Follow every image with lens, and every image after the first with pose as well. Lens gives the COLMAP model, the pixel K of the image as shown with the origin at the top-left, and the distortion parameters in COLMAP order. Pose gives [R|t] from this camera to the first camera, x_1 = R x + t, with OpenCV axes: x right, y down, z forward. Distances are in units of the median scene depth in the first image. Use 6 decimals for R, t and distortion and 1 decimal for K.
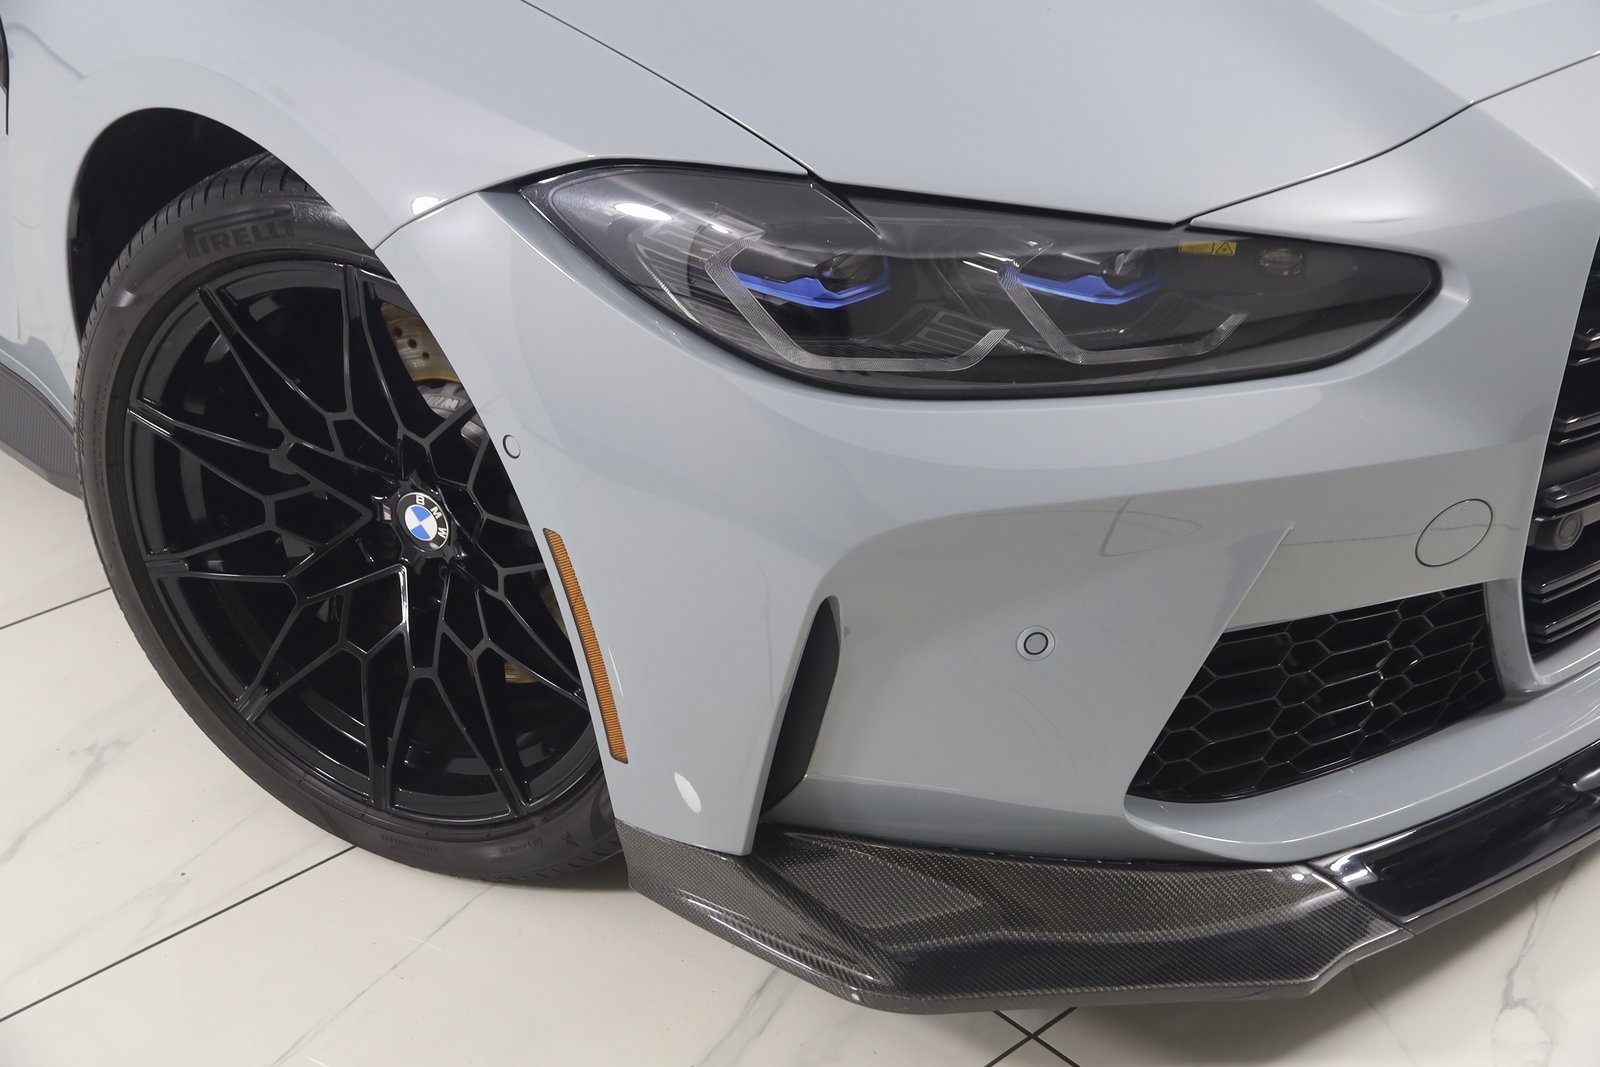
lens RADIAL K [[1471.0, 0, 800.0], [0, 1471.0, 533.5], [0, 0, 1]] dist [0.006374, 0.007570]
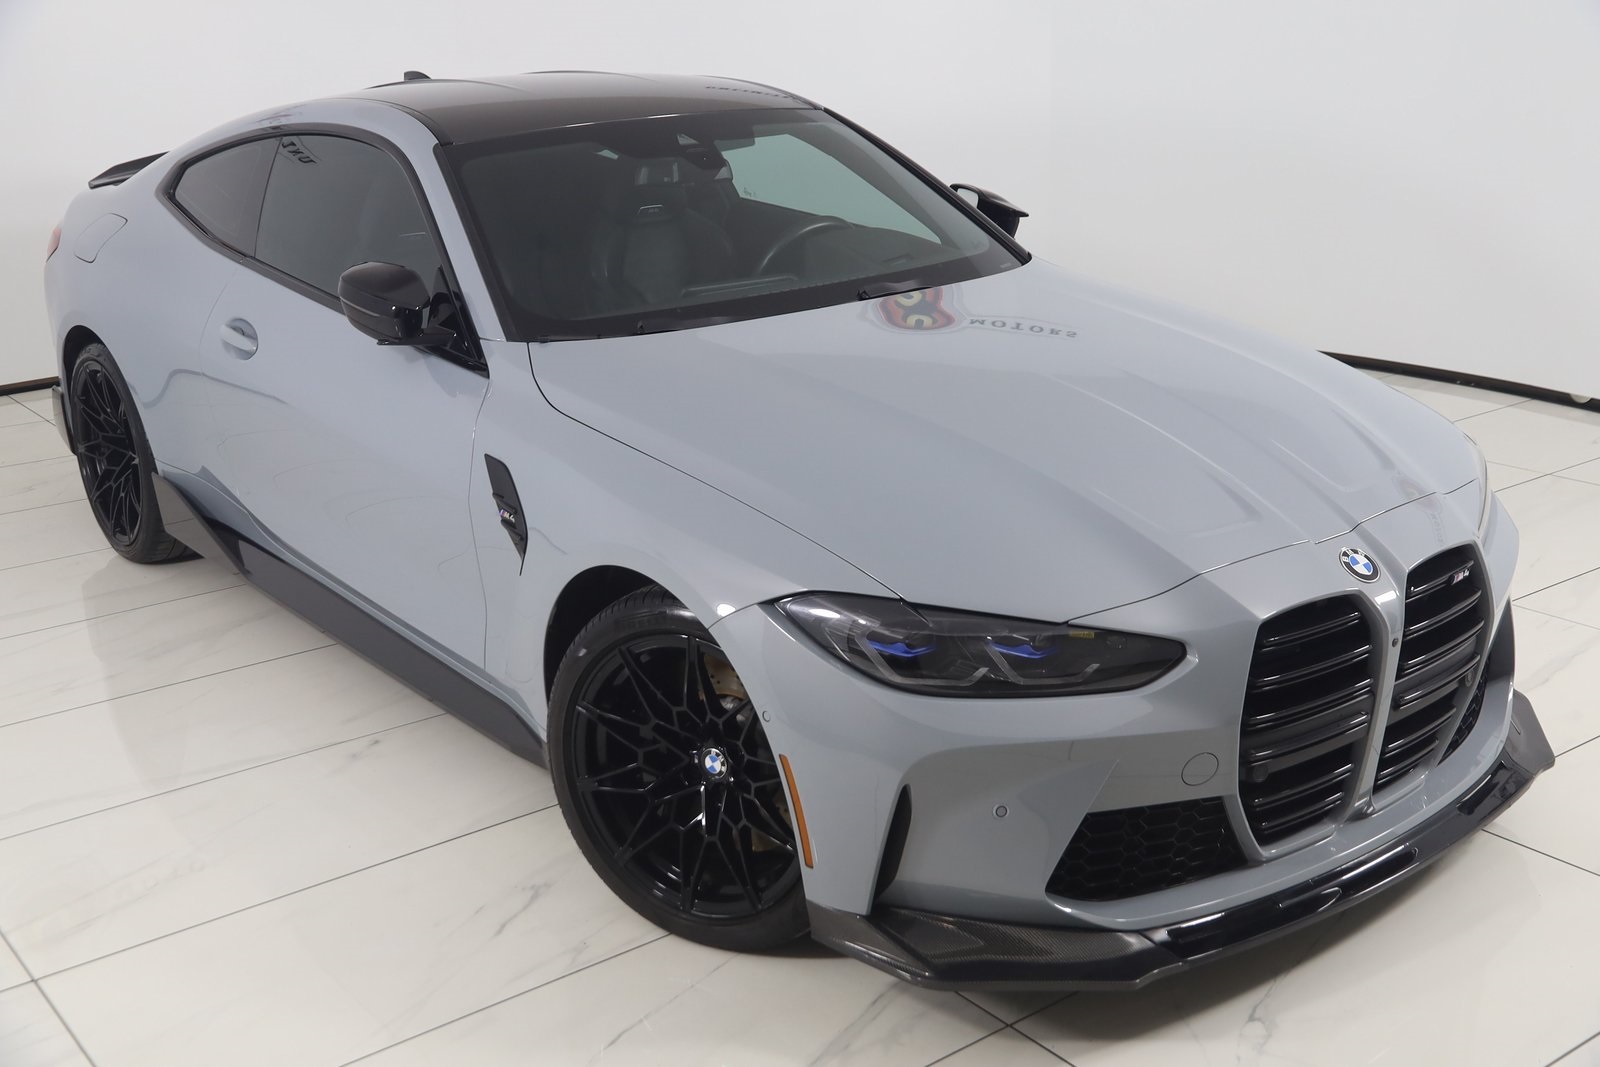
lens RADIAL K [[1106.3, 0, 826.5], [0, 1106.3, 530.5], [0, 0, 1]] dist [0.328649, 0.000334]
pose [[0.995240, 0.007012, -0.097198, 0.056197], [-0.034673, 0.957620, -0.285941, 0.149181], [0.091073, 0.287950, 0.953305, -0.675414]]
